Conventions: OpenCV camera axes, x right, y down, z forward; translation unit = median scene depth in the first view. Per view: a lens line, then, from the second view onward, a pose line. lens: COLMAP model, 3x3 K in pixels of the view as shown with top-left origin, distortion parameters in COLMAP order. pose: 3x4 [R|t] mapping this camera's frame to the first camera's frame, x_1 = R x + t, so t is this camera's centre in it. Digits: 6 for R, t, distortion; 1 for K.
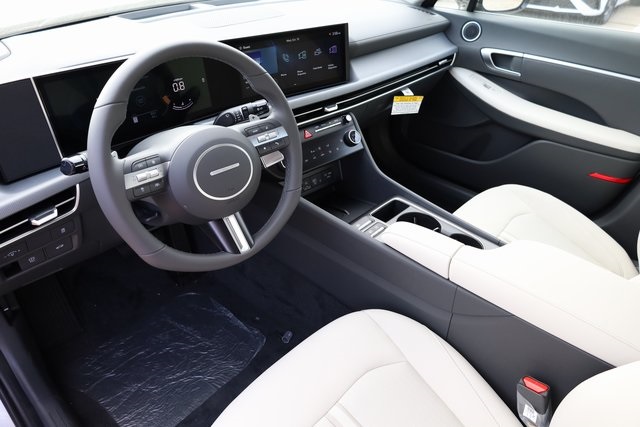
lens RADIAL K [[438.9, 0, 320.0], [0, 438.9, 213.5], [0, 0, 1]] dist [0.004401, 0.001212]
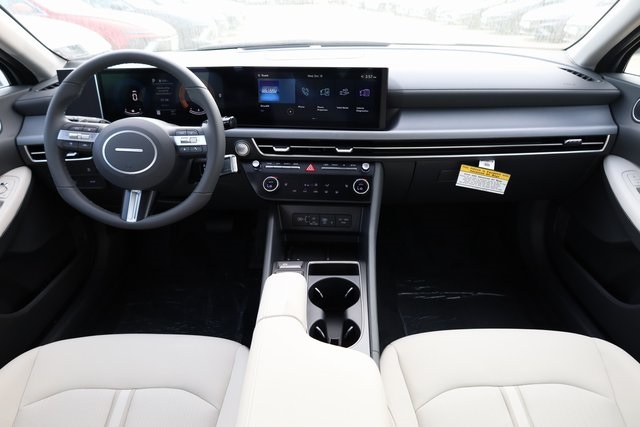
lens RADIAL K [[438.9, 0, 320.0], [0, 438.9, 213.5], [0, 0, 1]] dist [0.004401, 0.001212]
pose [[0.662572, 0.298721, -0.686851, 0.749269], [-0.392188, 0.919631, 0.021635, -0.123102], [0.638112, 0.255040, 0.726477, 0.335843]]
